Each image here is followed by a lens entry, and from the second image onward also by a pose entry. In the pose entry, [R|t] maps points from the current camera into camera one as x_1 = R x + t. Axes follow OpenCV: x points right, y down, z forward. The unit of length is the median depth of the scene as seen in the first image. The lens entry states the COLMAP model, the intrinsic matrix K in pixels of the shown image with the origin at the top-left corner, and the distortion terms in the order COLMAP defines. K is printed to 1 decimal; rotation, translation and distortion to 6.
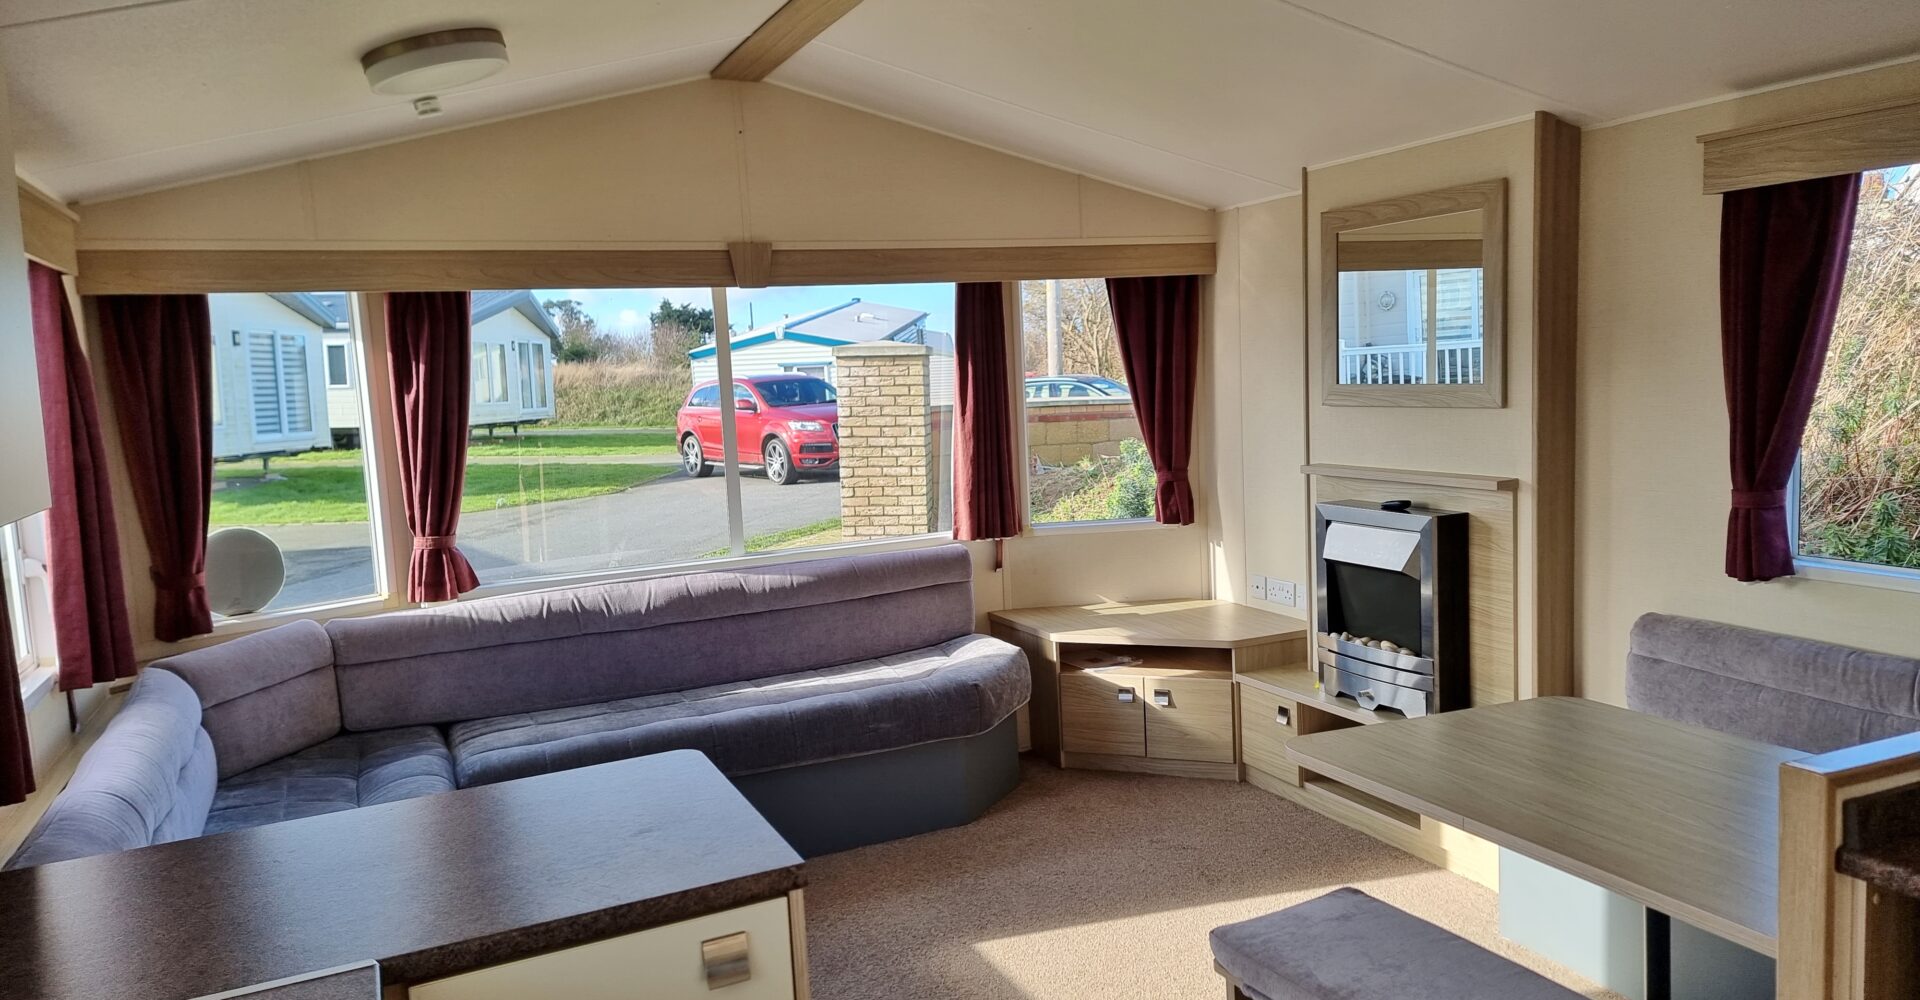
lens RADIAL K [[1317.7, 0, 960.0], [0, 1317.7, 500.0], [0, 0, 1]] dist [0.045956, -0.002562]
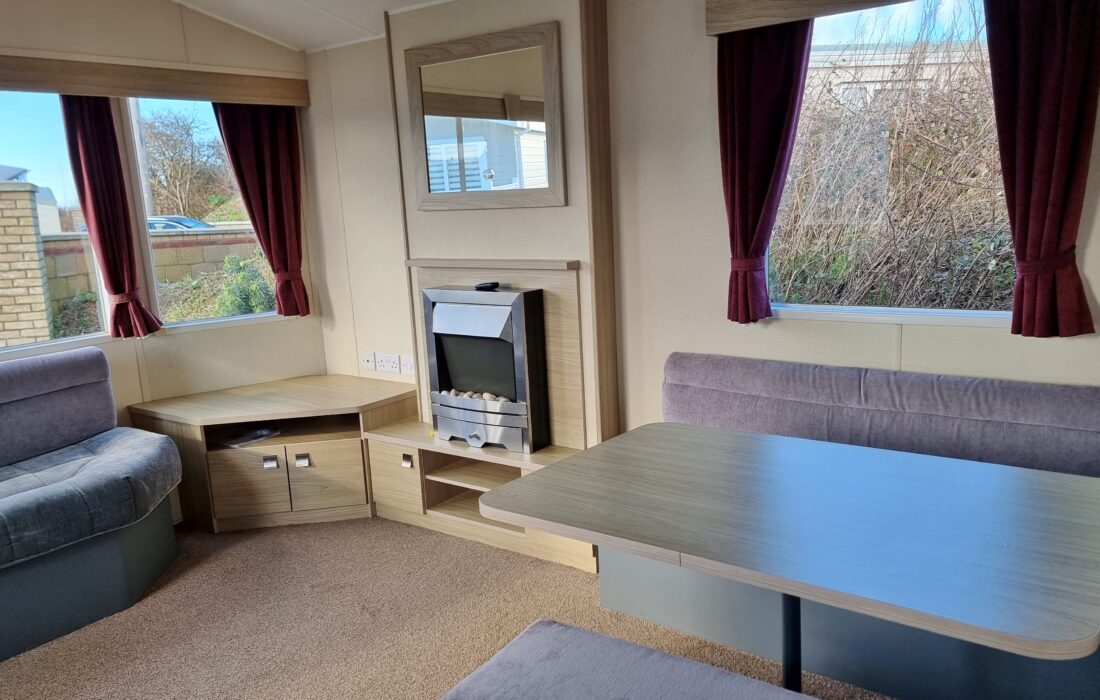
lens RADIAL K [[857.8, 0, 552.5], [0, 857.8, 358.9], [0, 0, 1]] dist [0.113598, -0.111316]
pose [[0.875886, -0.090574, 0.473941, -0.013394], [0.059966, 0.995042, 0.079338, 0.010281], [-0.478777, -0.041070, 0.876975, 0.220870]]
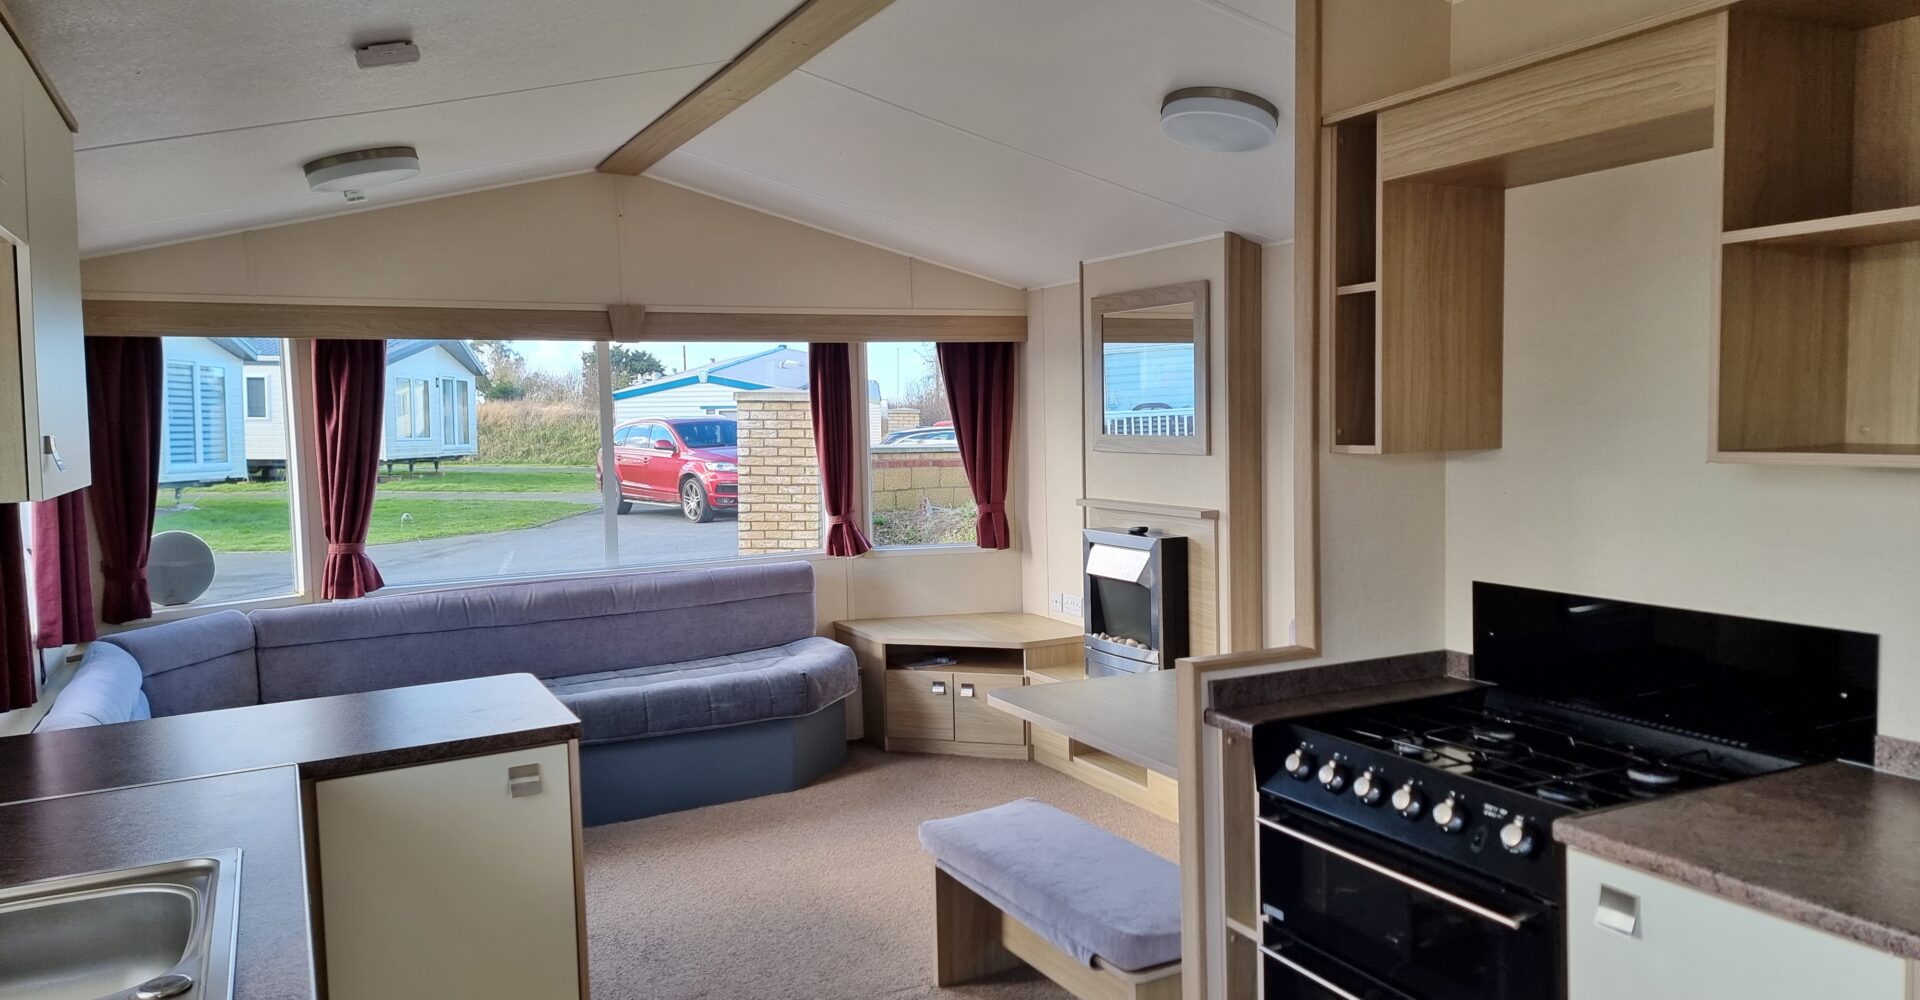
lens RADIAL K [[1303.3, 0, 988.5], [0, 1303.3, 485.7], [0, 0, 1]] dist [0.028857, -0.001663]
pose [[0.997014, 0.021410, 0.074189, 0.086370], [-0.017914, 0.998712, -0.047472, 0.020914], [-0.075110, 0.046001, 0.996114, -0.209394]]
